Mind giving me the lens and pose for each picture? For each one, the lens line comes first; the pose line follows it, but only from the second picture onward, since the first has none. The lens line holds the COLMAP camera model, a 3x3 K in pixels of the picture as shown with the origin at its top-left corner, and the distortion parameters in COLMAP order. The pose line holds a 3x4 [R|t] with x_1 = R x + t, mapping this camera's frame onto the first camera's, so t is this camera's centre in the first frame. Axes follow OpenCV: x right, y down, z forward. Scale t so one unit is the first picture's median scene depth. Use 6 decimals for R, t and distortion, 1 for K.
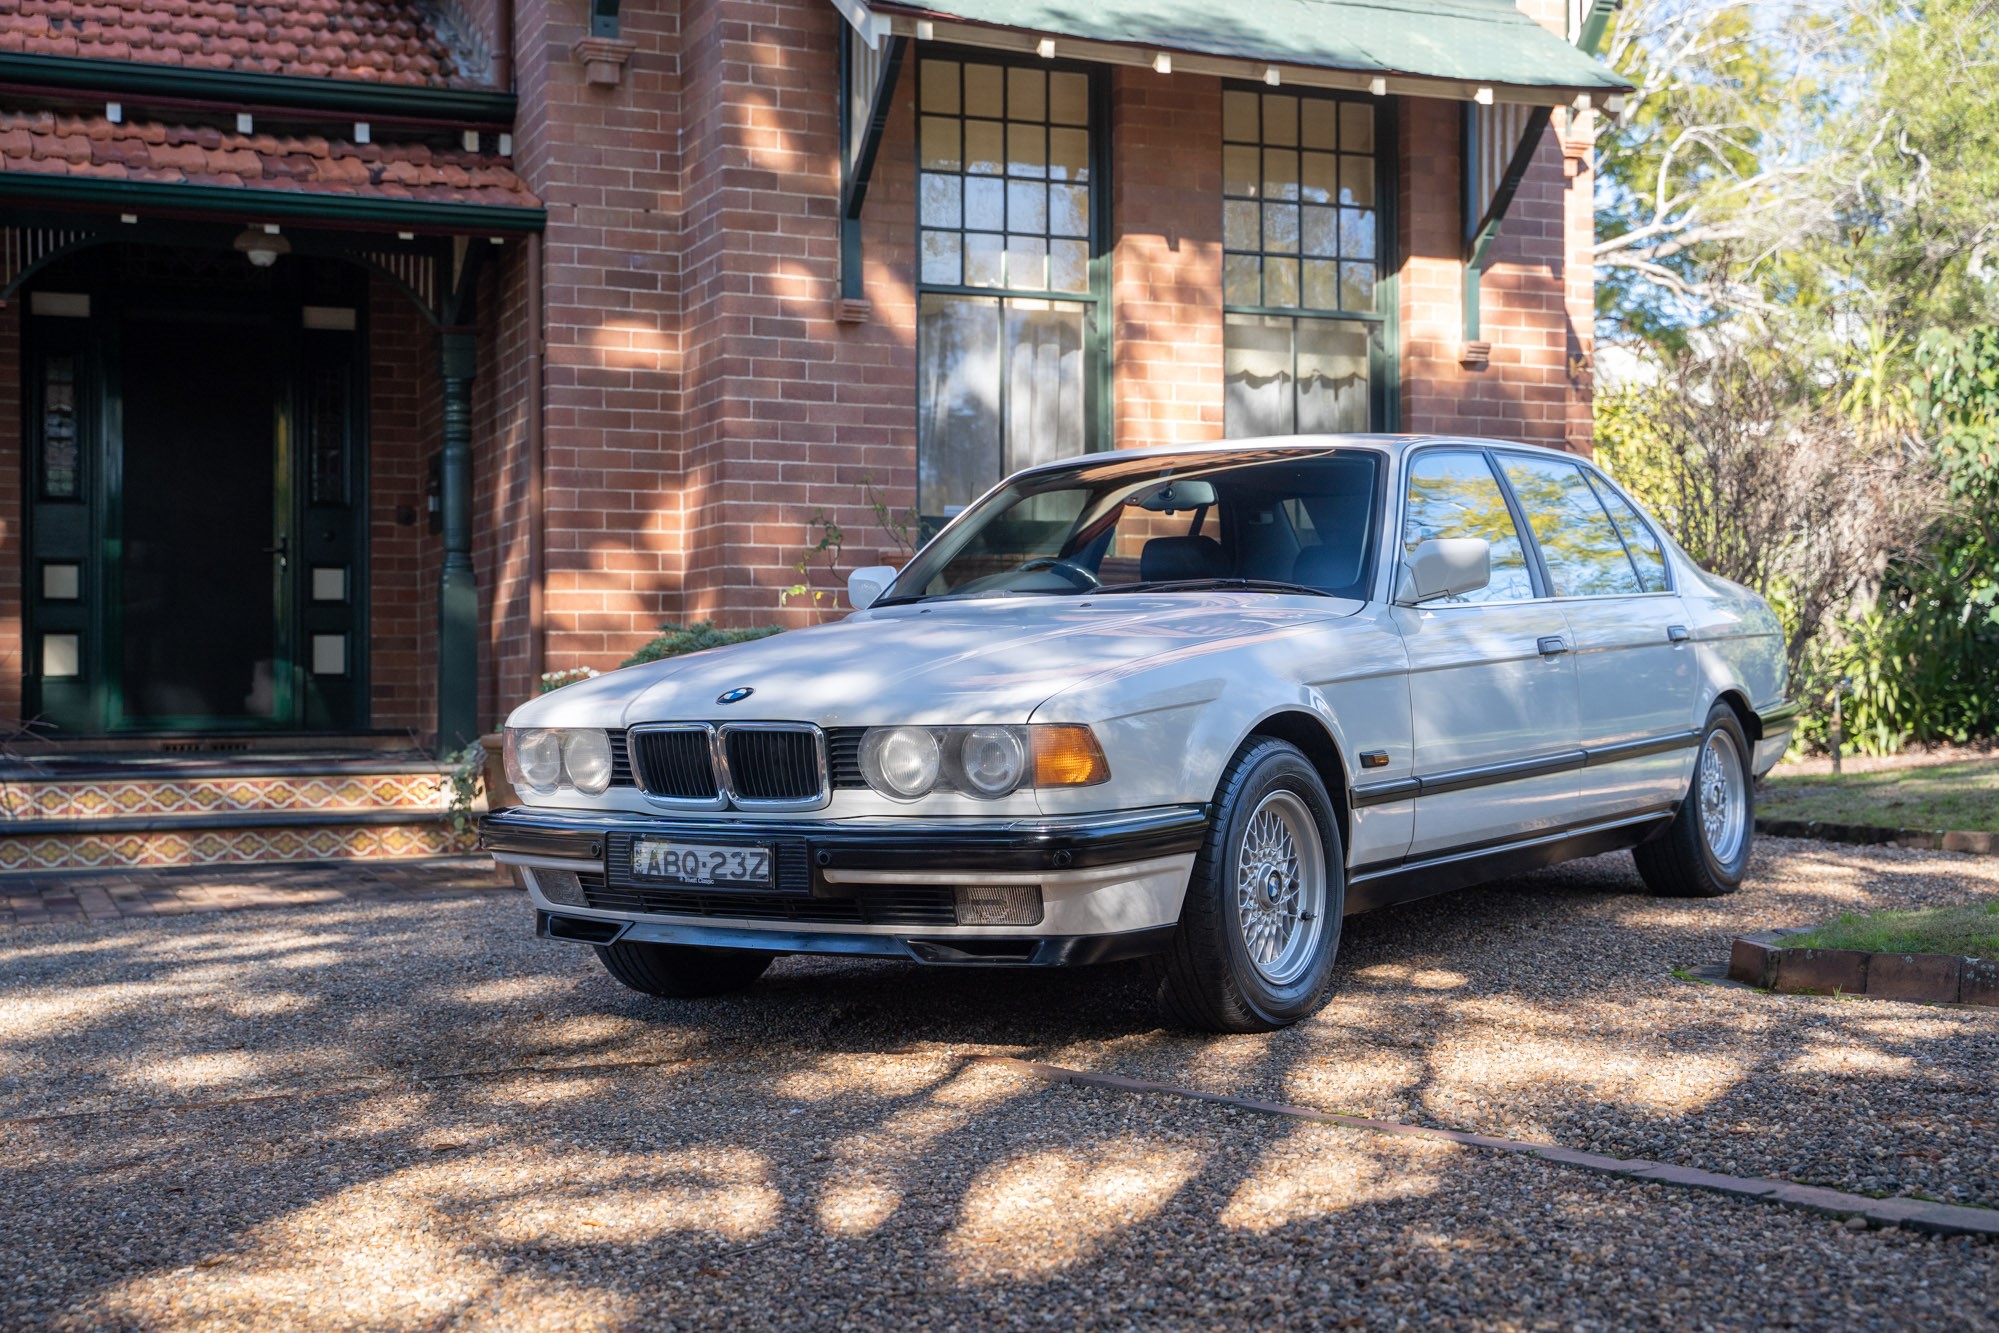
lens RADIAL K [[2690.5, 0, 999.5], [0, 2690.5, 666.5], [0, 0, 1]] dist [0.270517, 0.018333]
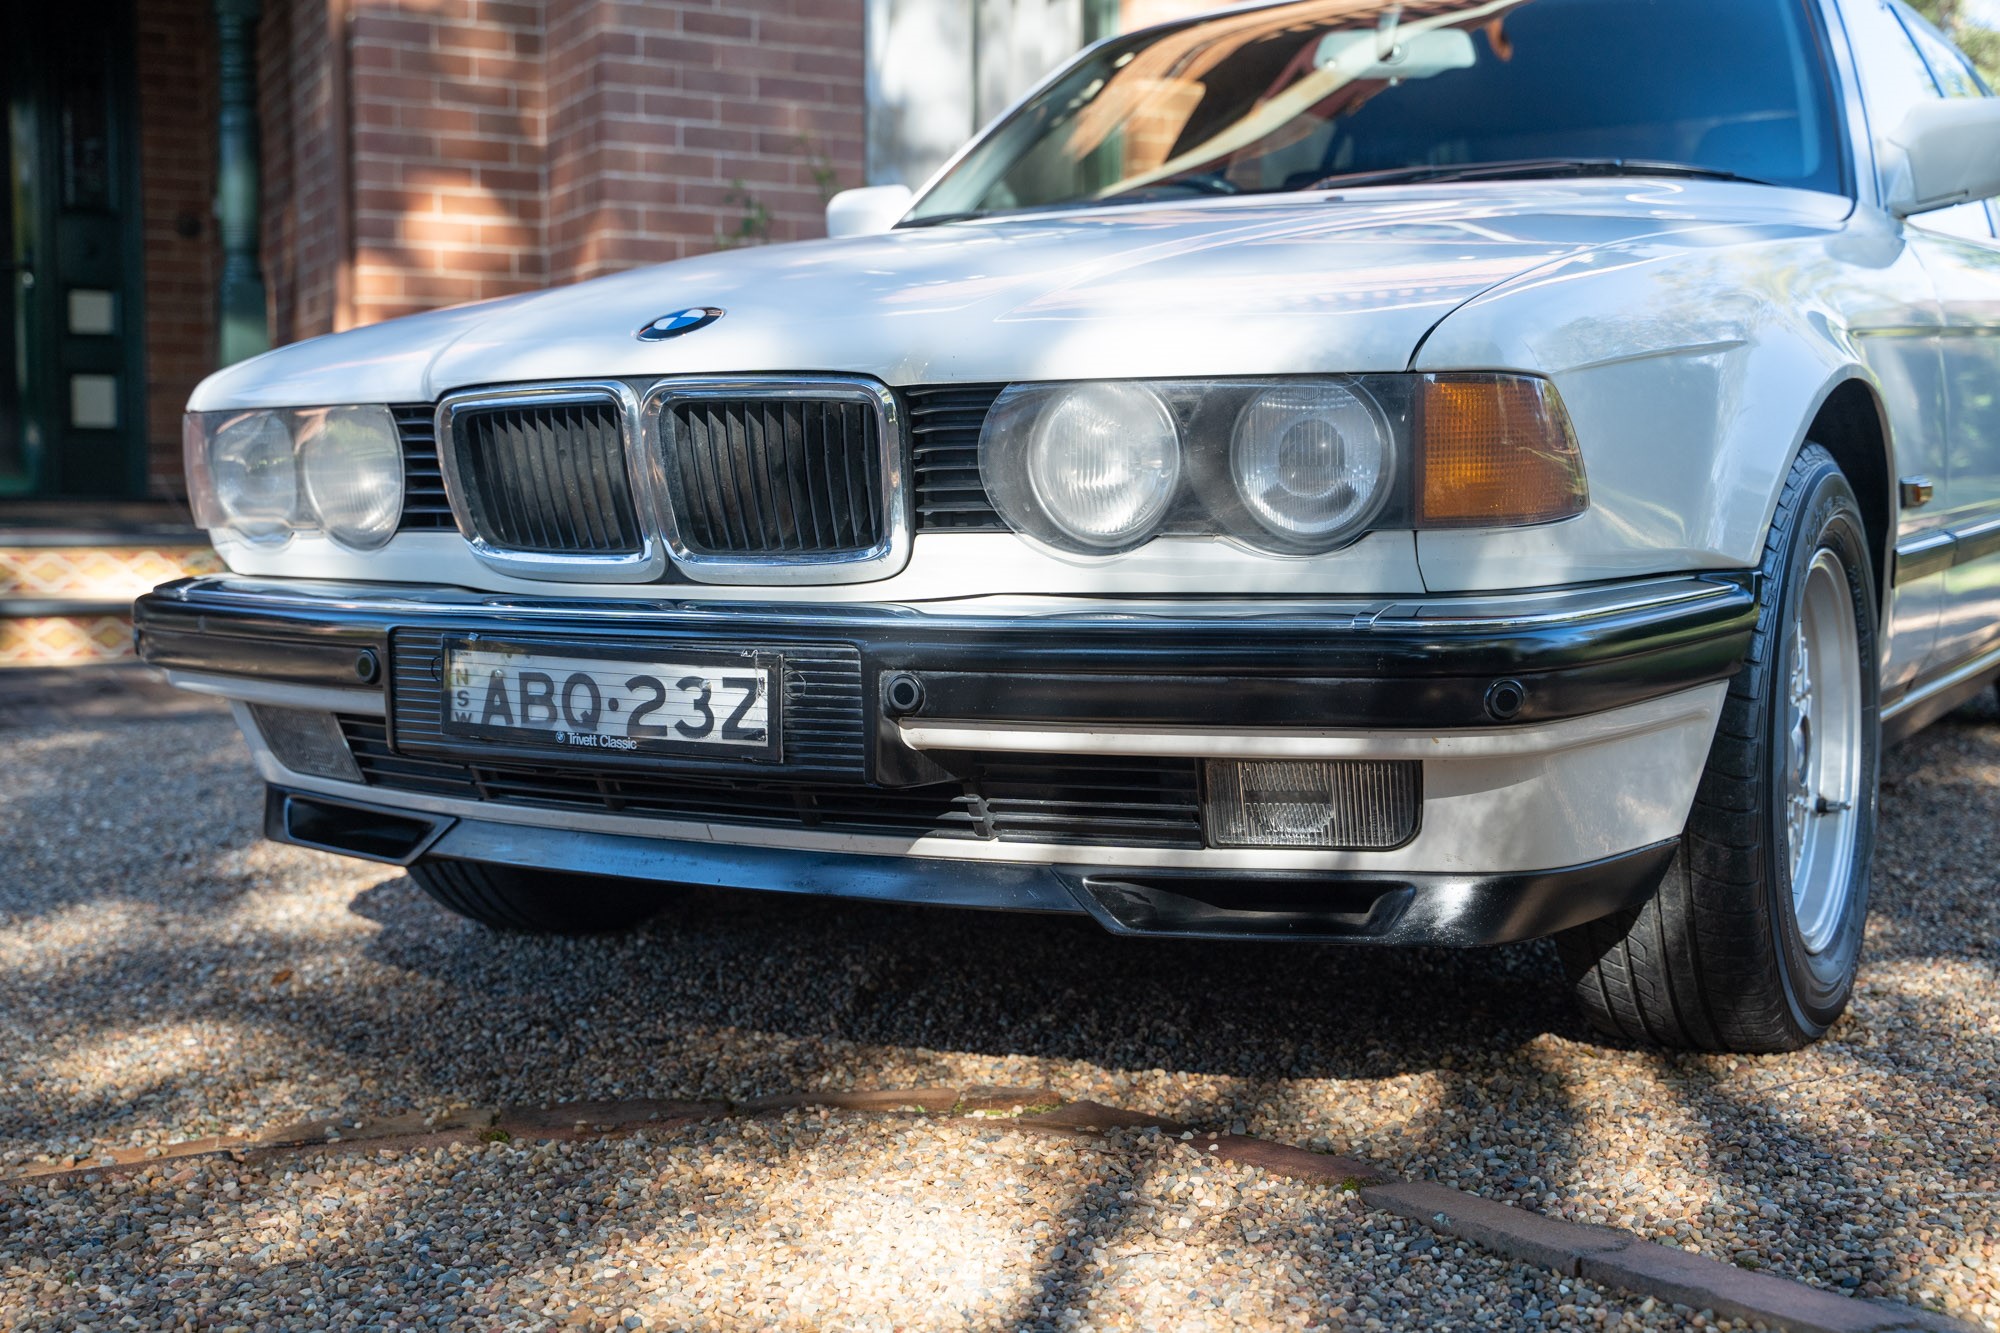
lens RADIAL K [[2336.5, 0, 1000.0], [0, 2336.5, 666.5], [0, 0, 1]] dist [0.070024, -0.026851]
pose [[0.997023, 0.002708, 0.077056, -0.075689], [-0.008561, 0.997092, 0.075719, 0.037874], [-0.076627, -0.076154, 0.994147, 0.616685]]
